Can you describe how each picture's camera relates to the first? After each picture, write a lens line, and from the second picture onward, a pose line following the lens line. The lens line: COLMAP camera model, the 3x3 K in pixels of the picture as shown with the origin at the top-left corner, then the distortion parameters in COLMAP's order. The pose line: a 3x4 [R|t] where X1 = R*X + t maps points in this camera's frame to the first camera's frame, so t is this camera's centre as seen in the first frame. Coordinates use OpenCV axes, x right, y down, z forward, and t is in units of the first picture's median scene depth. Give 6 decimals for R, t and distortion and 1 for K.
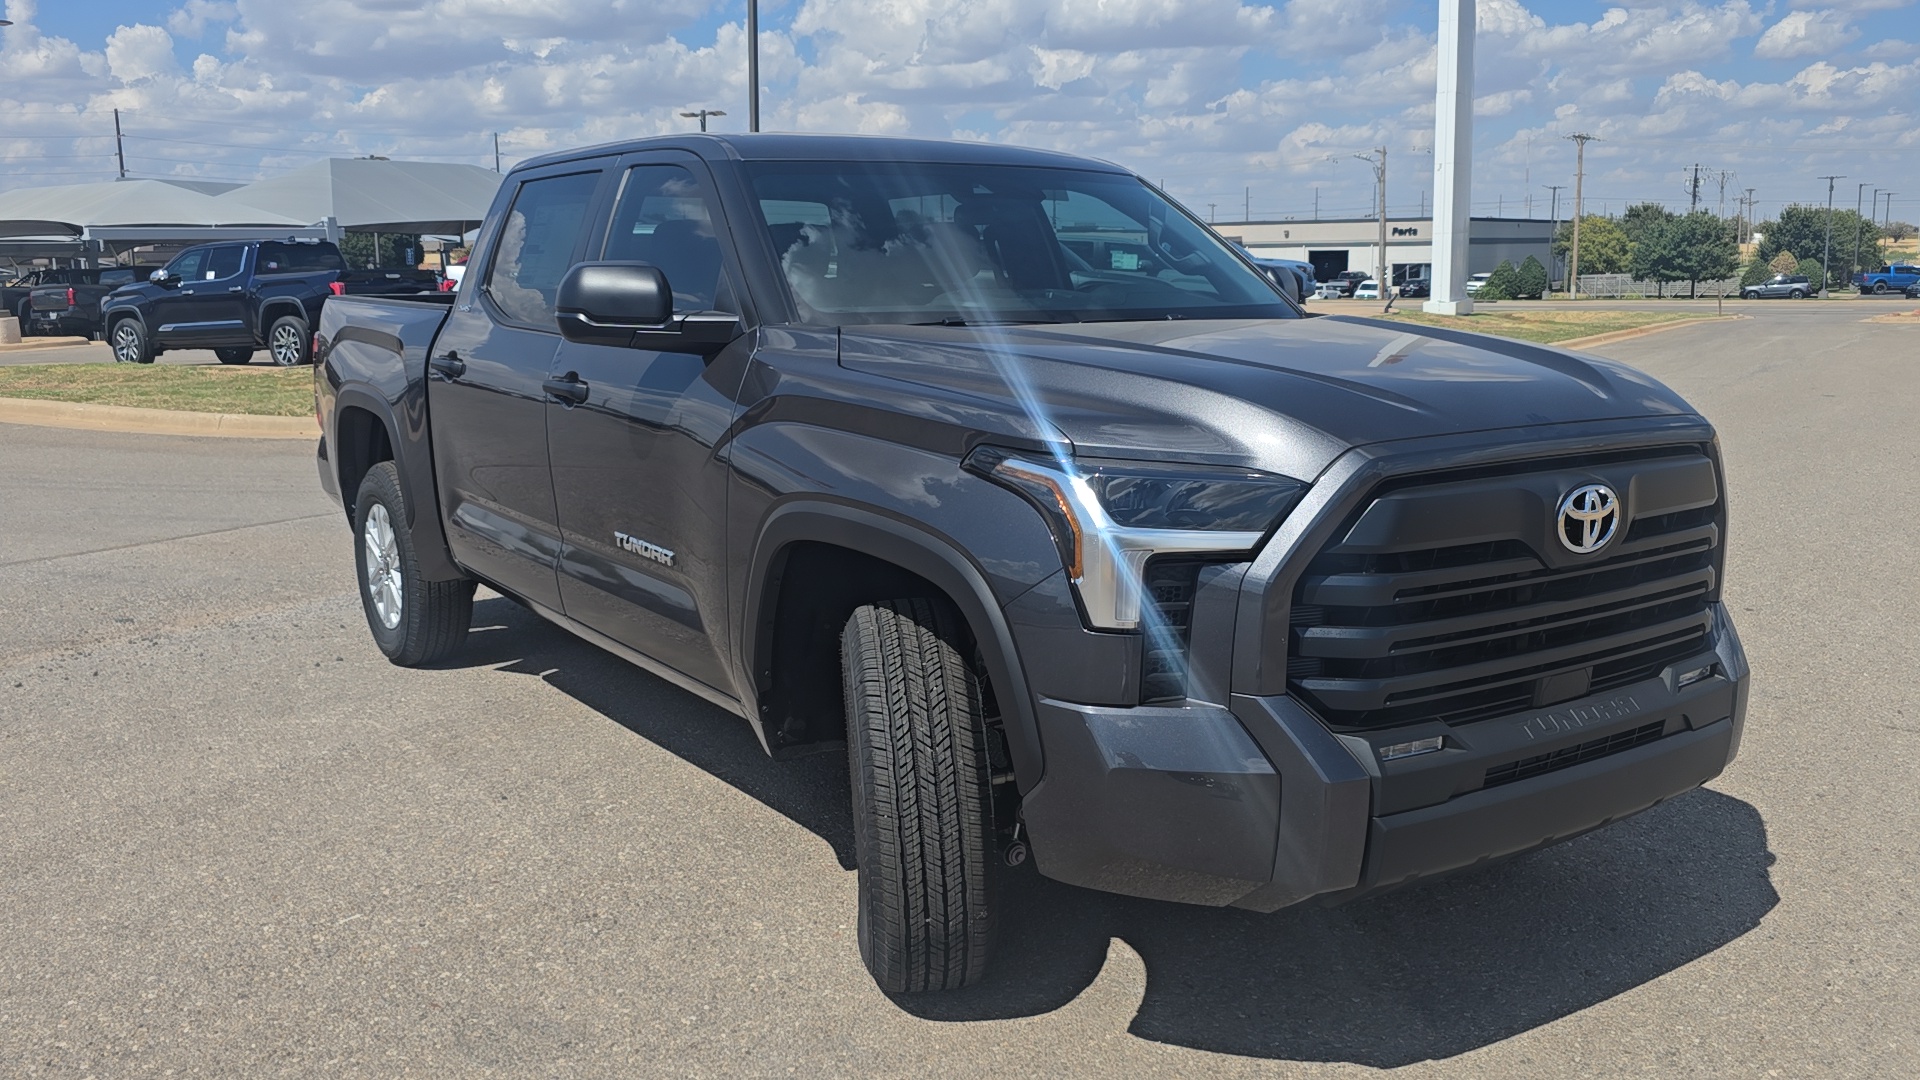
lens RADIAL K [[1566.7, 0, 957.5], [0, 1566.7, 551.3], [0, 0, 1]] dist [-0.030526, 0.009202]
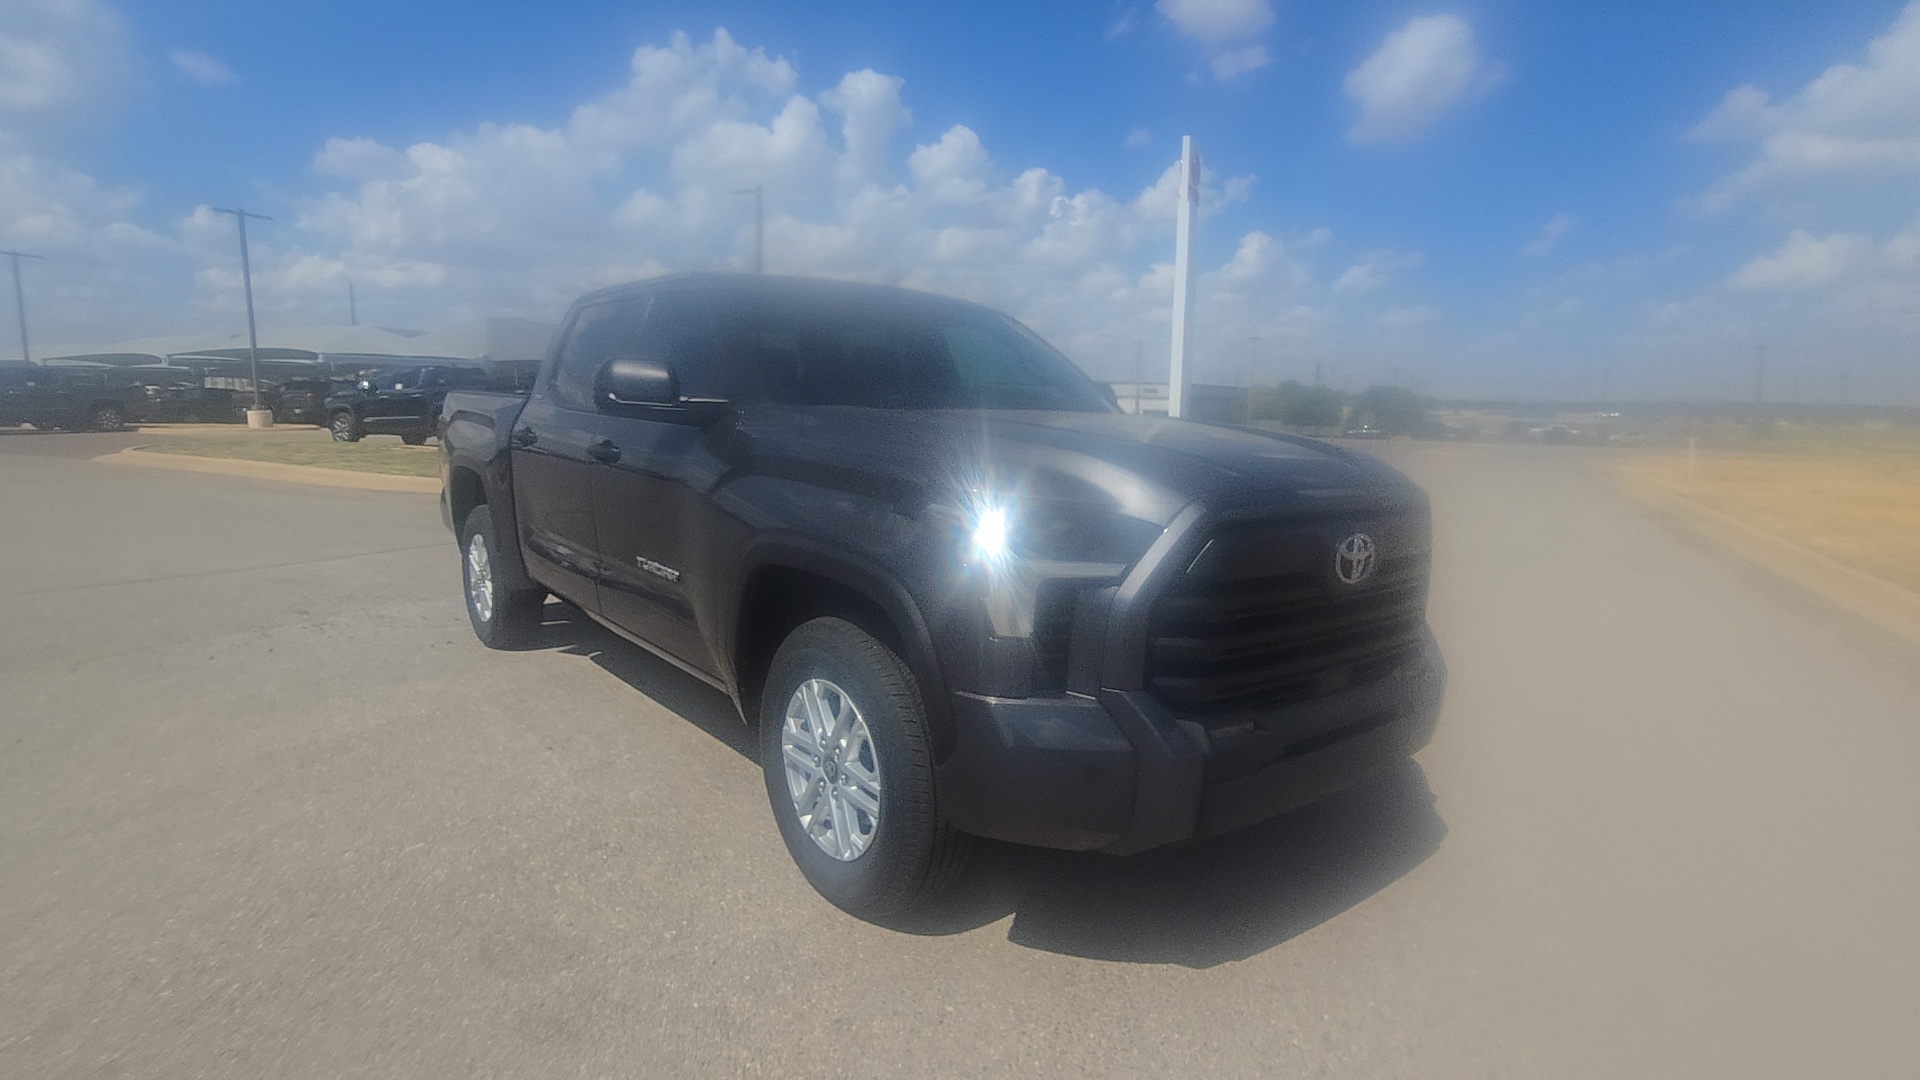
lens RADIAL K [[953.4, 0, 966.7], [0, 953.4, 538.1], [0, 0, 1]] dist [-0.012622, 0.004268]
pose [[0.995962, 0.021455, 0.087172, -0.003850], [-0.017991, 0.999024, -0.040337, 0.000638], [-0.087952, 0.038605, 0.995376, 0.194877]]
